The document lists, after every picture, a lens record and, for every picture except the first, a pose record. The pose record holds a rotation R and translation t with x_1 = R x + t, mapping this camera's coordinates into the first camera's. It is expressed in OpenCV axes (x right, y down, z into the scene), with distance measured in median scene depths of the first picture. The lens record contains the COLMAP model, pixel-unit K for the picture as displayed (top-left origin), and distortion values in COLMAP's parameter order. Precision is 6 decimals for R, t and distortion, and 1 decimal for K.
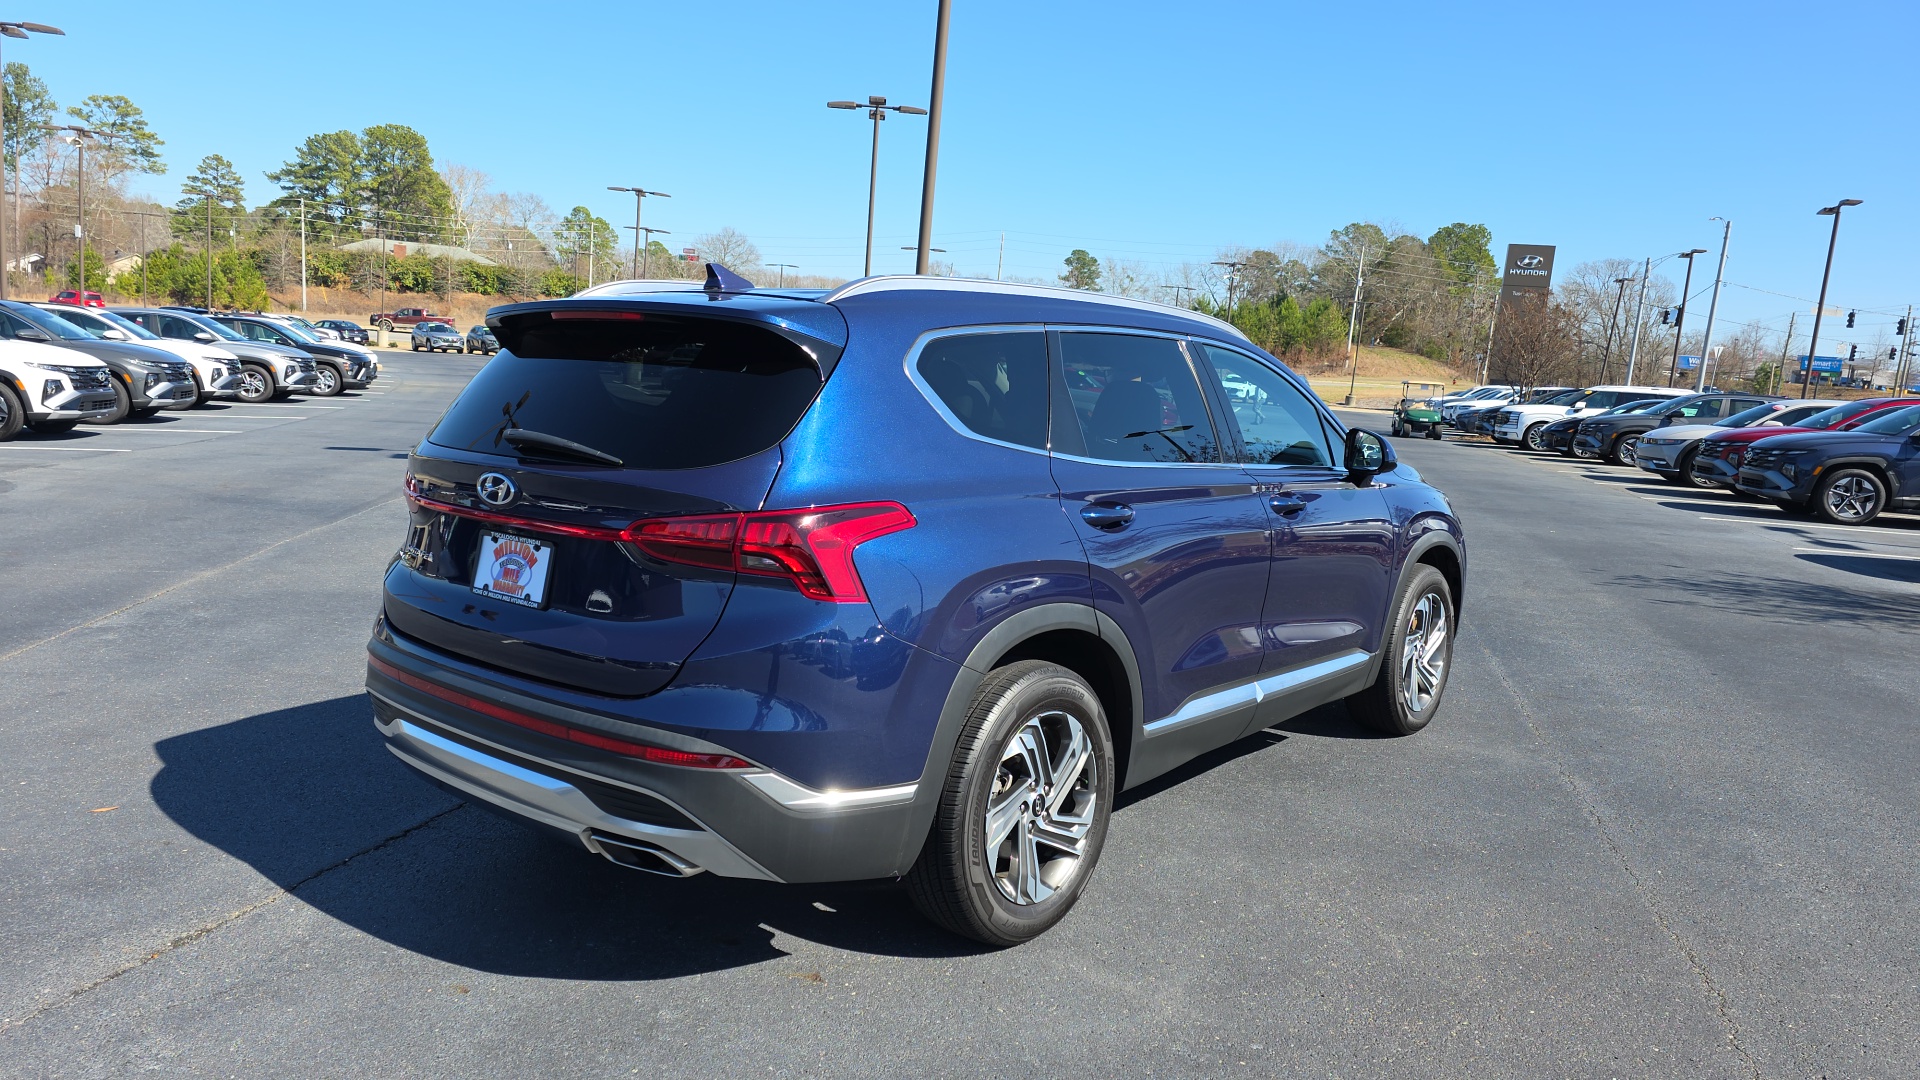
lens RADIAL K [[1297.1, 0, 940.0], [0, 1297.1, 541.4], [0, 0, 1]] dist [0.060727, -0.065107]
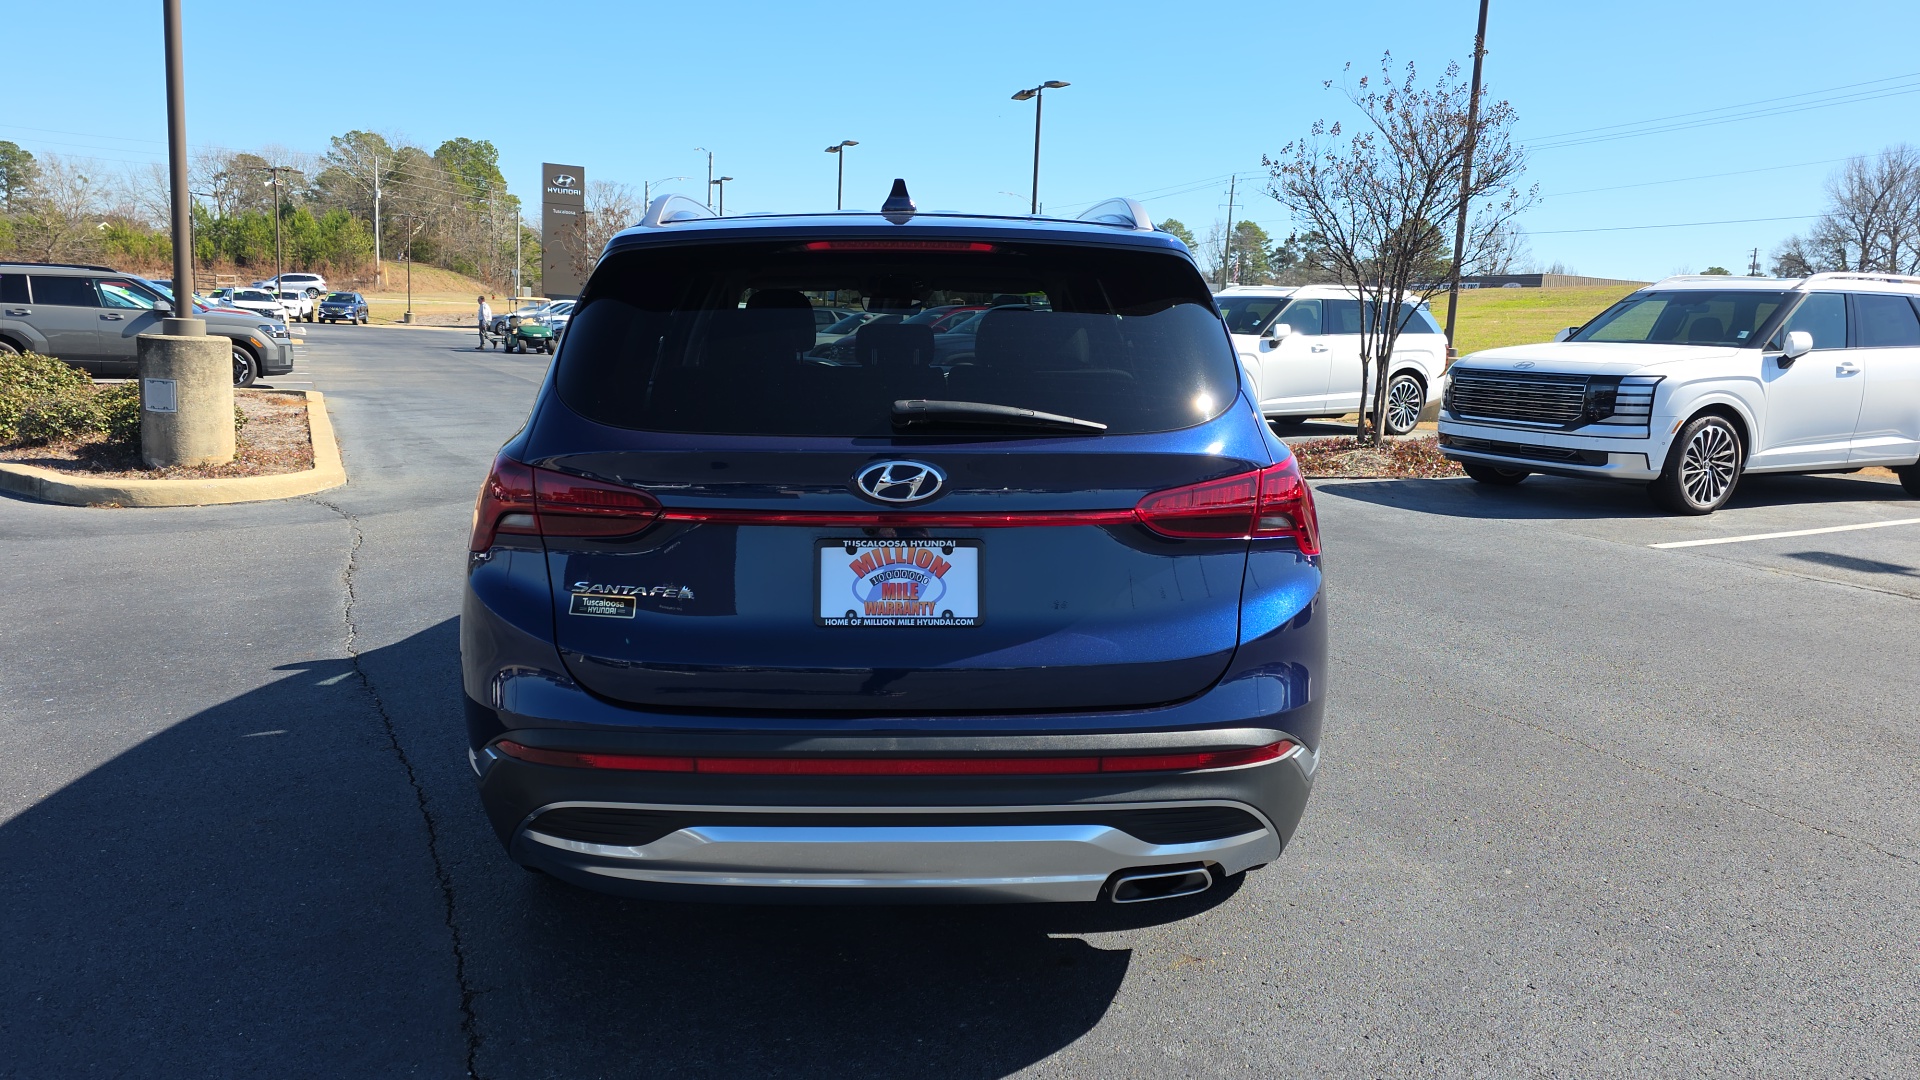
lens RADIAL K [[1277.3, 0, 927.3], [0, 1277.3, 538.0], [0, 0, 1]] dist [0.057321, -0.063409]
pose [[0.756448, -0.143353, 0.638151, -0.509733], [0.102471, 0.989612, 0.100839, -0.051044], [-0.645977, -0.010887, 0.763279, 0.273011]]
